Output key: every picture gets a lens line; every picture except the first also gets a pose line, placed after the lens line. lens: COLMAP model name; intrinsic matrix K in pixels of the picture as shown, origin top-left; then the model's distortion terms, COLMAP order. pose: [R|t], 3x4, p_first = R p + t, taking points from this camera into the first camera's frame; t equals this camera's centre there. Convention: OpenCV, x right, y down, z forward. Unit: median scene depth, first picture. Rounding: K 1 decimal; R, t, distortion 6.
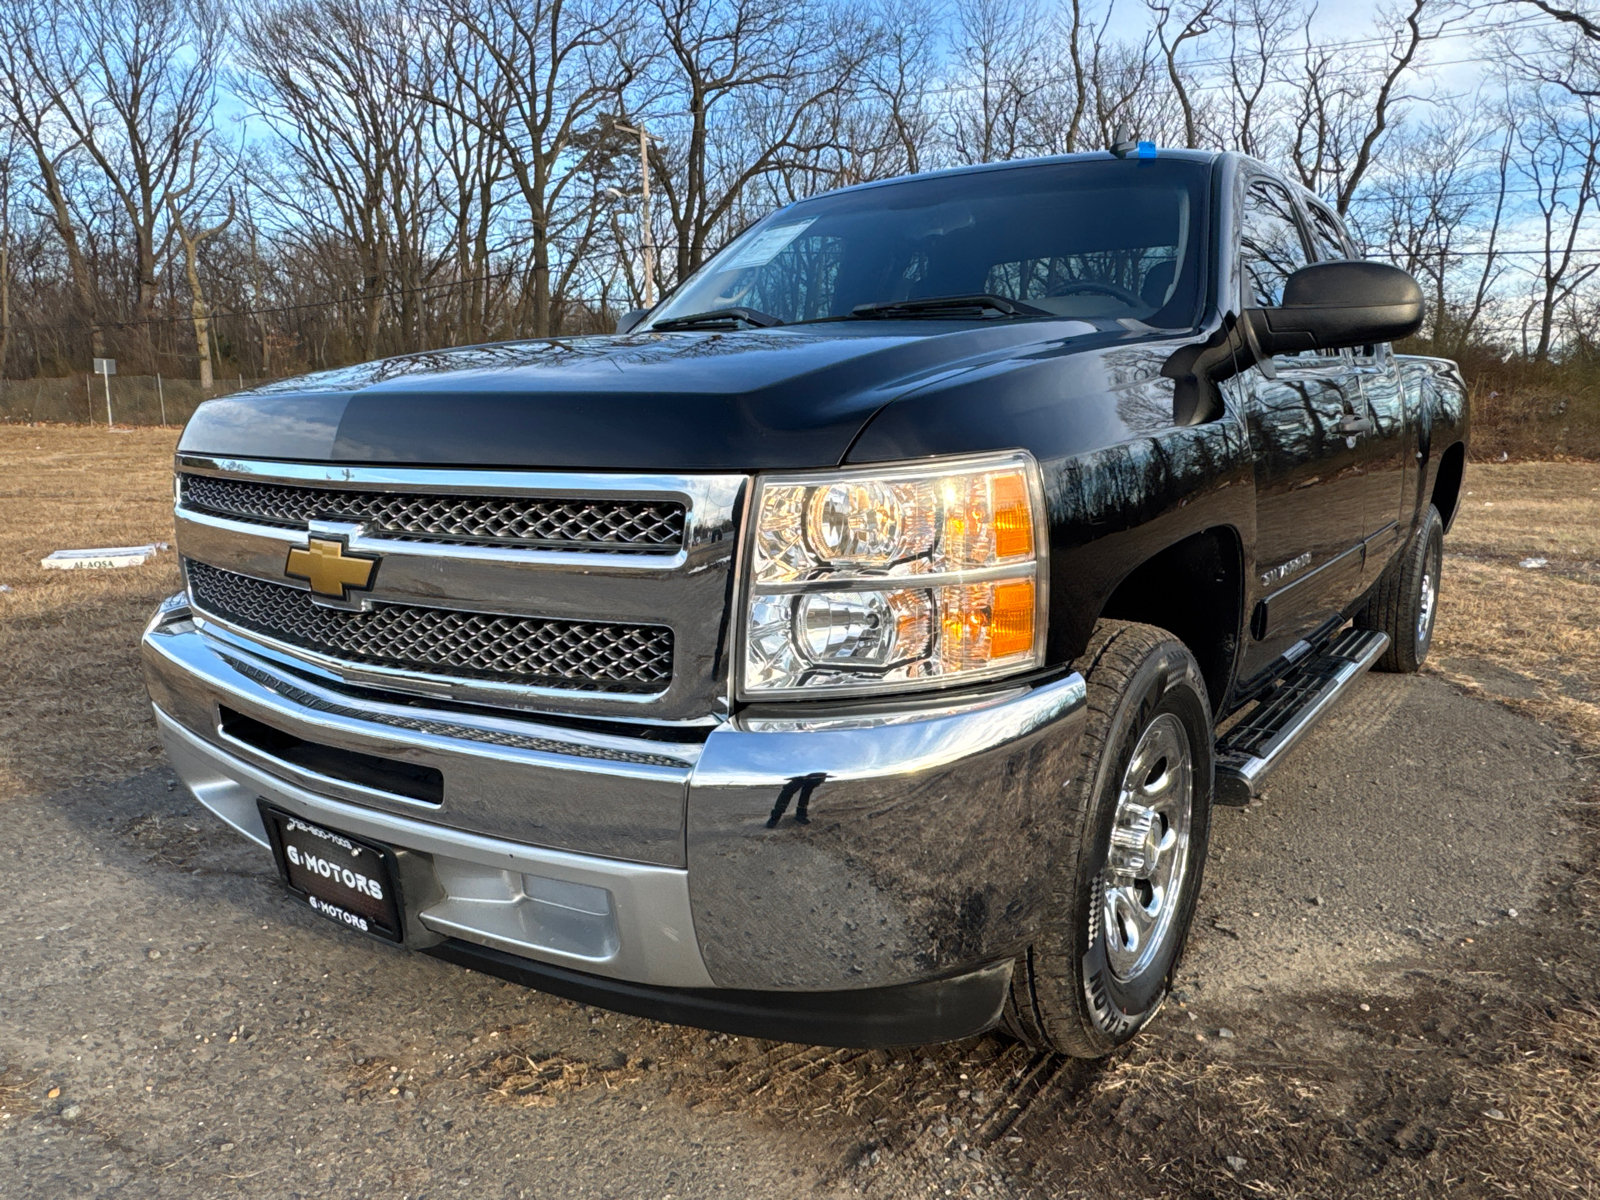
lens RADIAL K [[1124.9, 0, 796.0], [0, 1124.9, 602.8], [0, 0, 1]] dist [-0.000917, 0.002542]
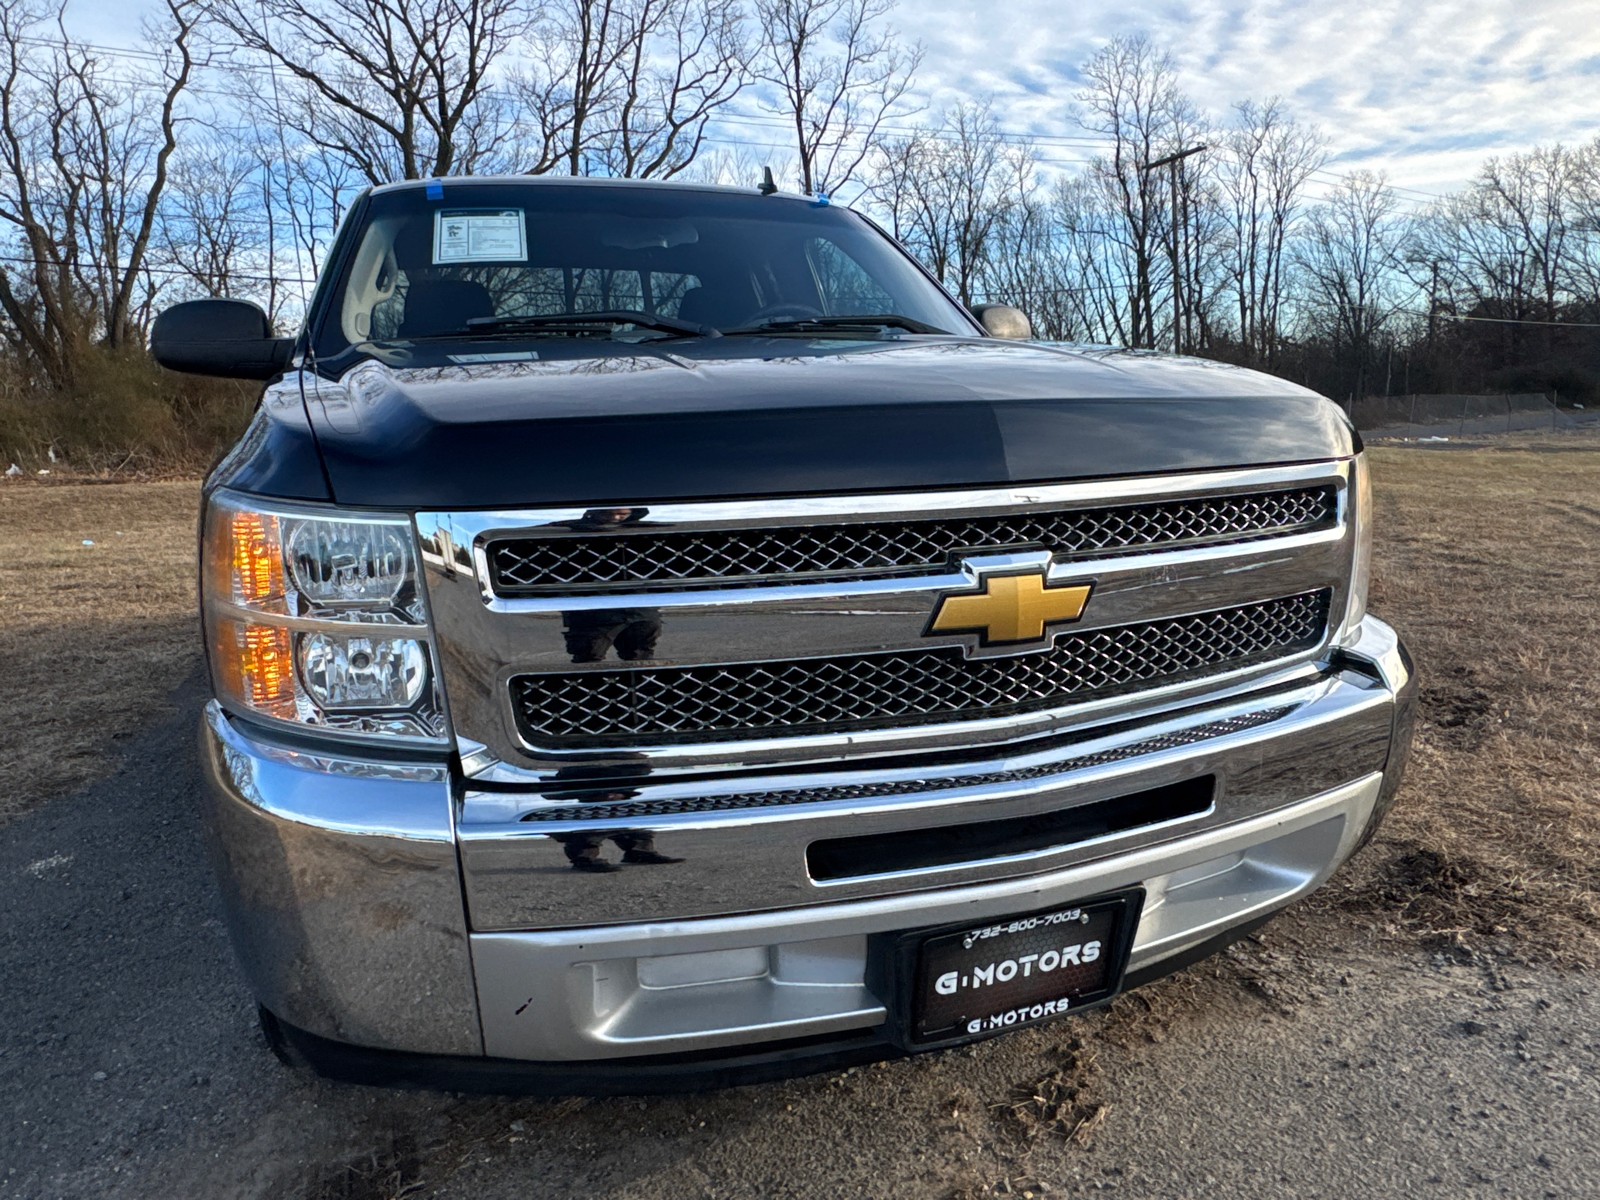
lens RADIAL K [[1141.5, 0, 753.8], [0, 1141.5, 604.7], [0, 0, 1]] dist [-0.001281, 0.003155]
pose [[0.544462, -0.154641, 0.824407, -0.914319], [0.168804, 0.982950, 0.072897, -0.095647], [-0.821624, 0.099473, 0.561283, 0.508612]]
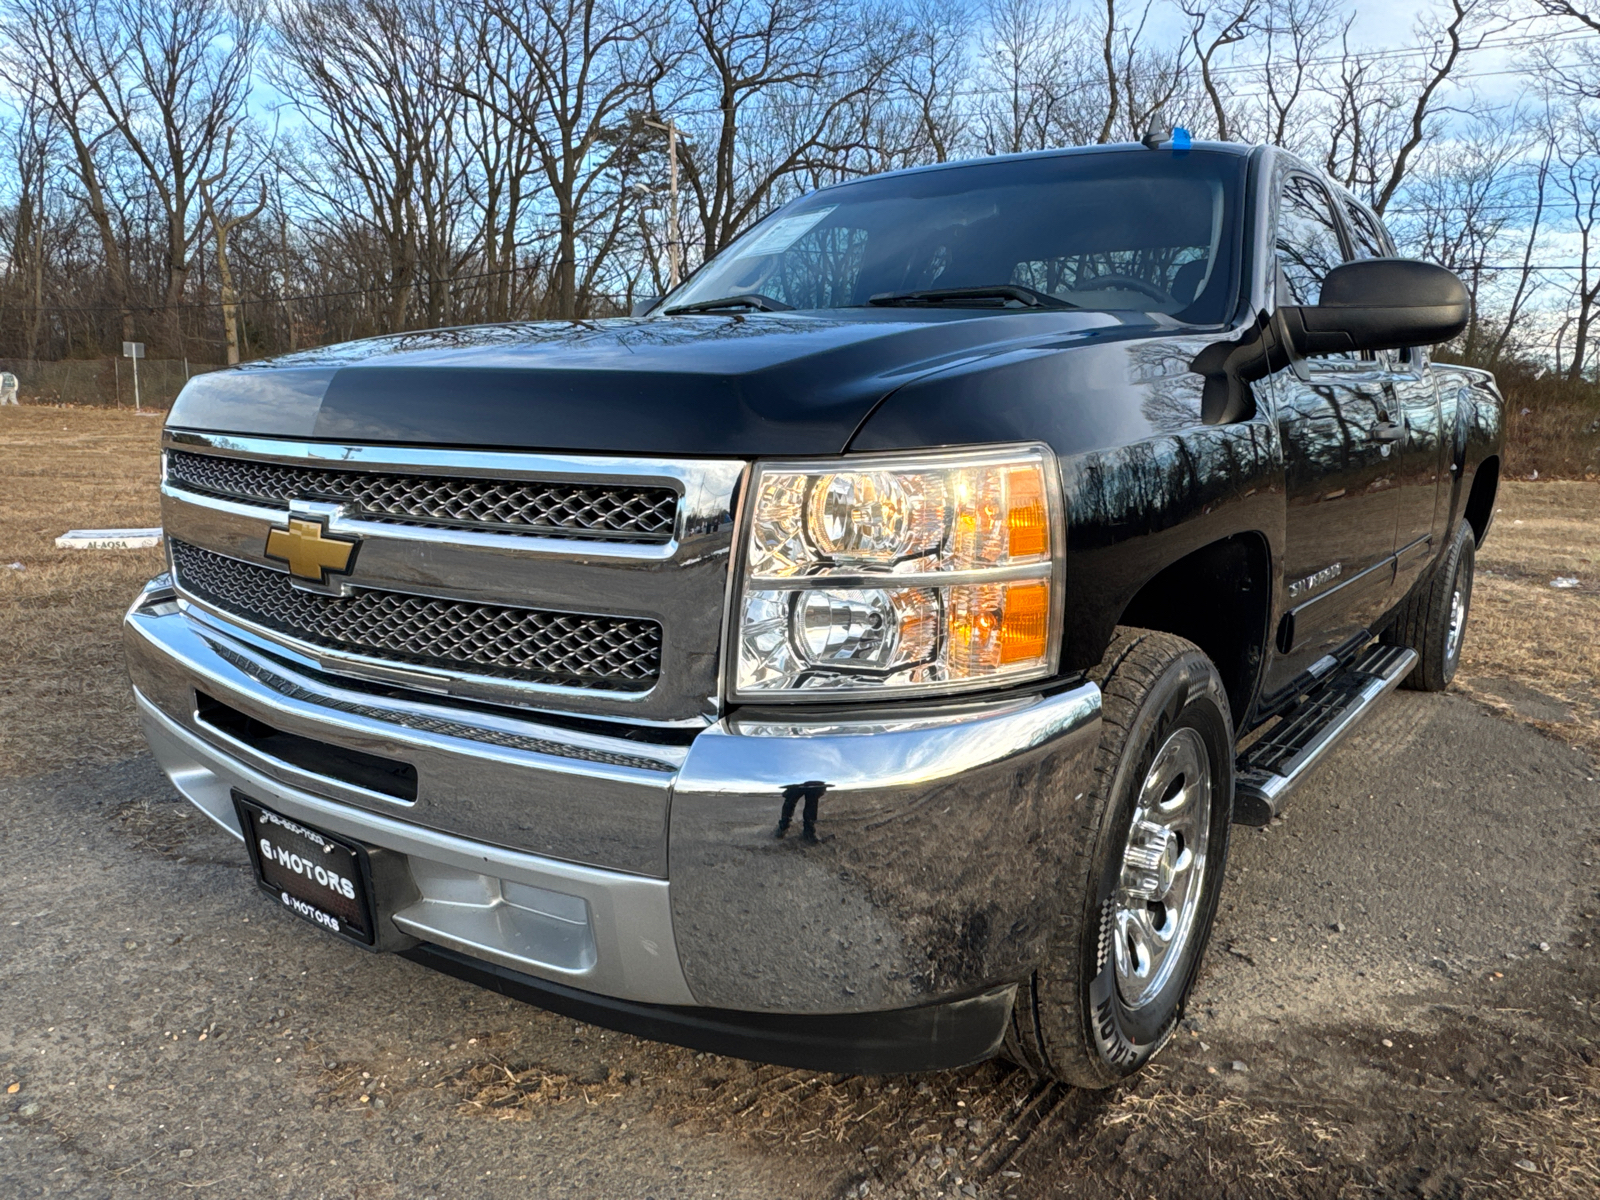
lens RADIAL K [[1124.9, 0, 796.0], [0, 1124.9, 602.8], [0, 0, 1]] dist [-0.000917, 0.002542]
pose [[0.999502, 0.027490, -0.015473, 0.010468], [-0.027495, 0.999622, -0.000132, 0.001932], [0.015463, 0.000558, 0.999880, 0.039158]]
